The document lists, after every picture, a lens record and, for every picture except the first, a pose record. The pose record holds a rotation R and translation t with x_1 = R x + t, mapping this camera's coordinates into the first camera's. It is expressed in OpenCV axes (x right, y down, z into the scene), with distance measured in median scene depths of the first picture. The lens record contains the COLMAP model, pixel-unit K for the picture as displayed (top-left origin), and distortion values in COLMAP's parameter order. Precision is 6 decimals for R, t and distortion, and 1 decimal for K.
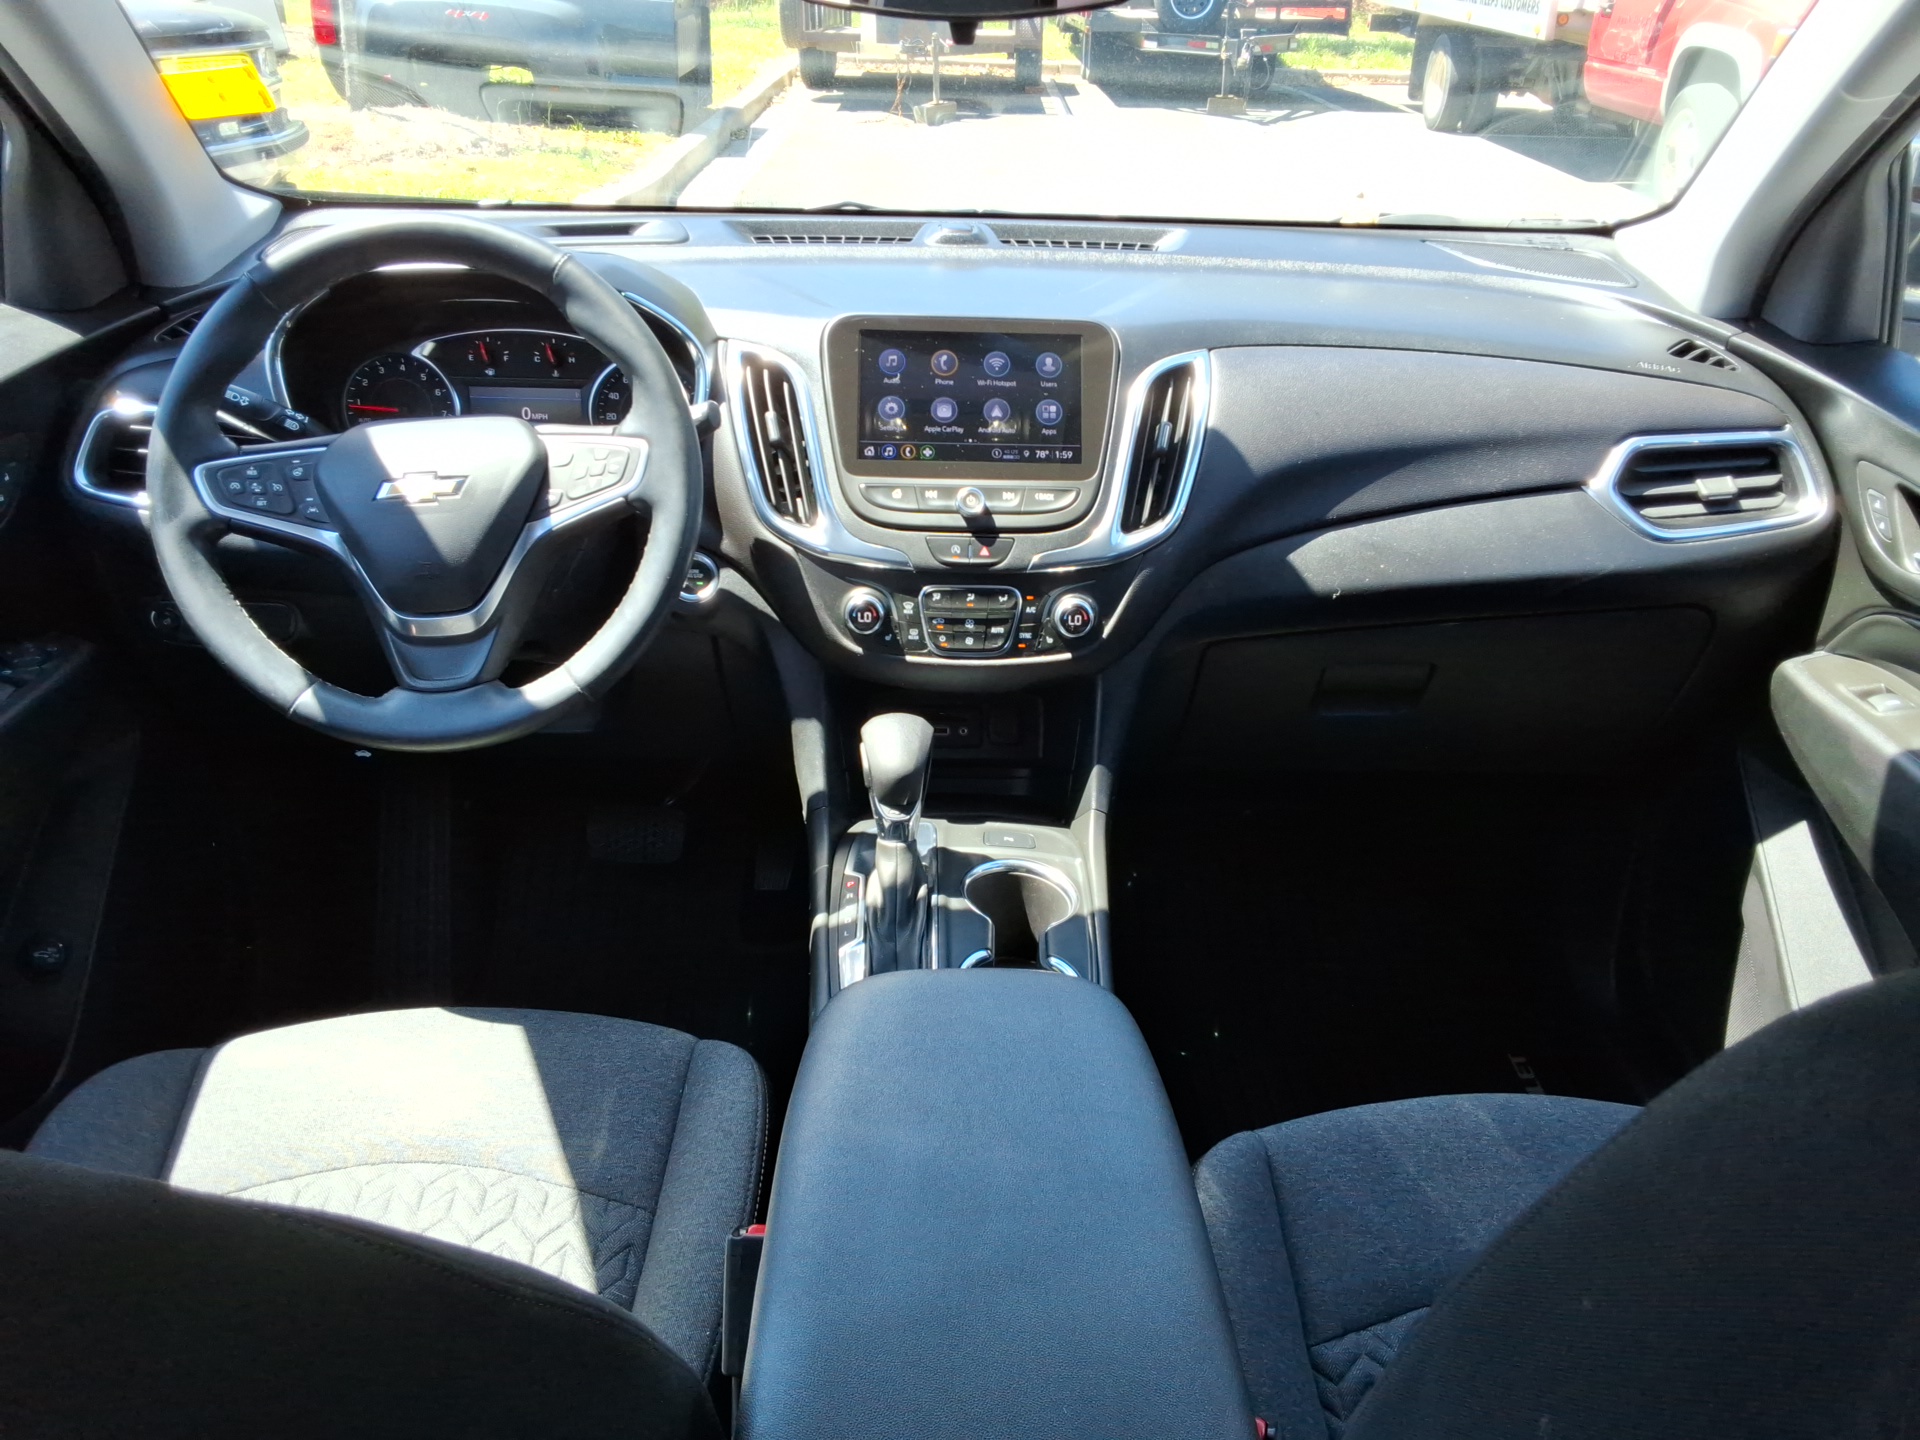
lens RADIAL K [[1532.2, 0, 979.5], [0, 1532.2, 701.4], [0, 0, 1]] dist [0.101692, -0.158610]
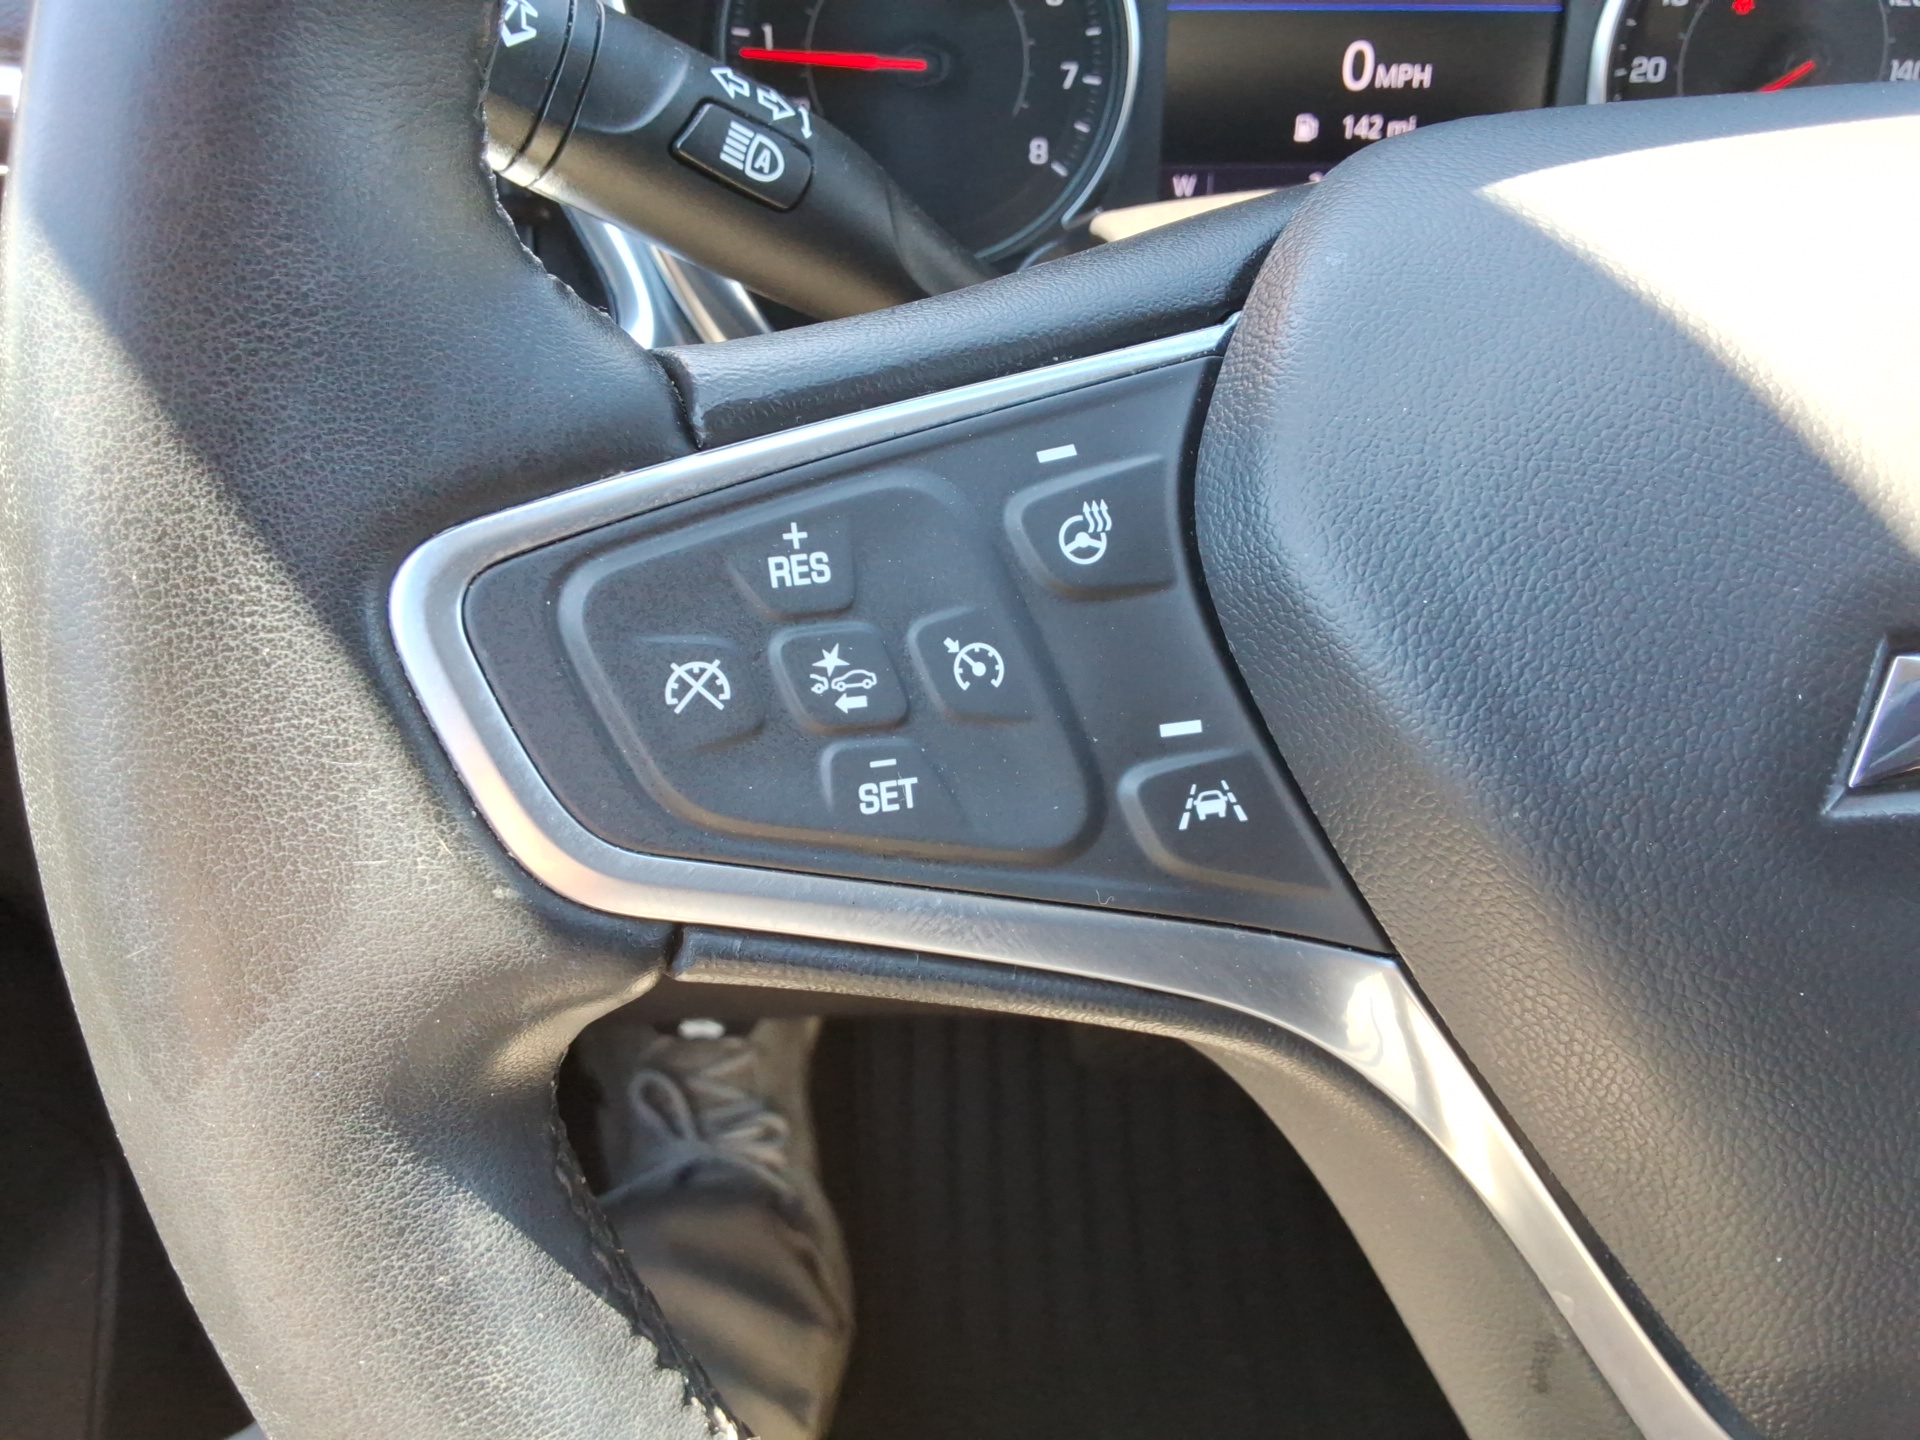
lens RADIAL K [[1532.2, 0, 956.6], [0, 1532.2, 729.0], [0, 0, 1]] dist [0.101692, -0.158610]
pose [[0.999705, -0.023057, 0.007621, -0.402729], [0.020897, 0.976683, 0.213669, -0.143063], [-0.012370, -0.213447, 0.976876, 0.766452]]
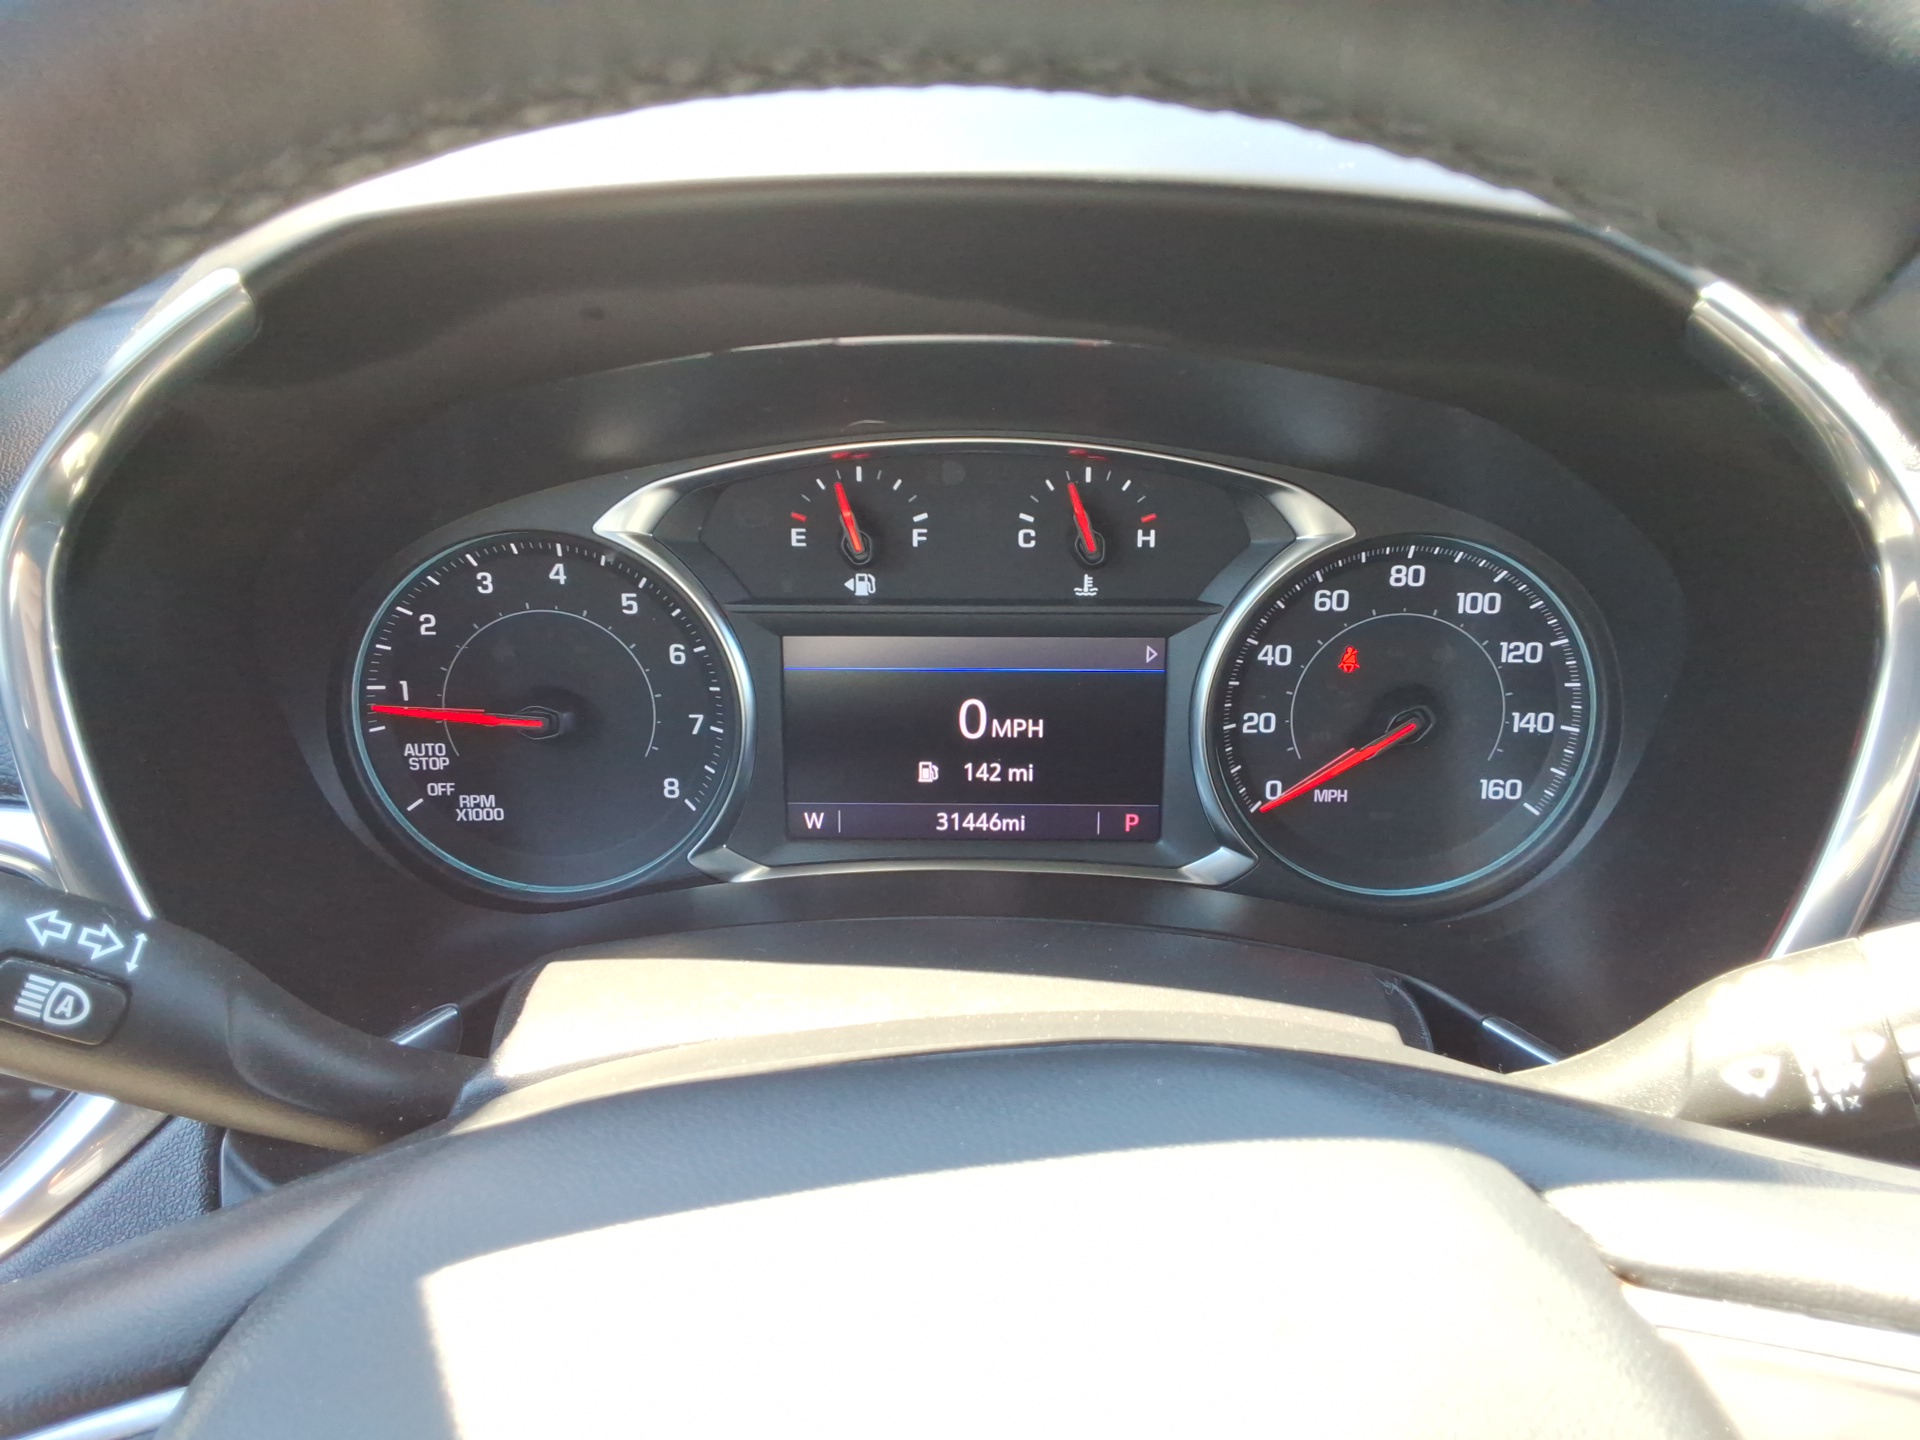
lens RADIAL K [[1532.2, 0, 988.8], [0, 1532.2, 708.7], [0, 0, 1]] dist [0.101692, -0.158610]
pose [[0.999512, -0.006434, -0.030562, -0.306778], [0.006380, 0.999978, -0.001888, -0.204154], [0.030573, 0.001692, 0.999531, 0.776901]]
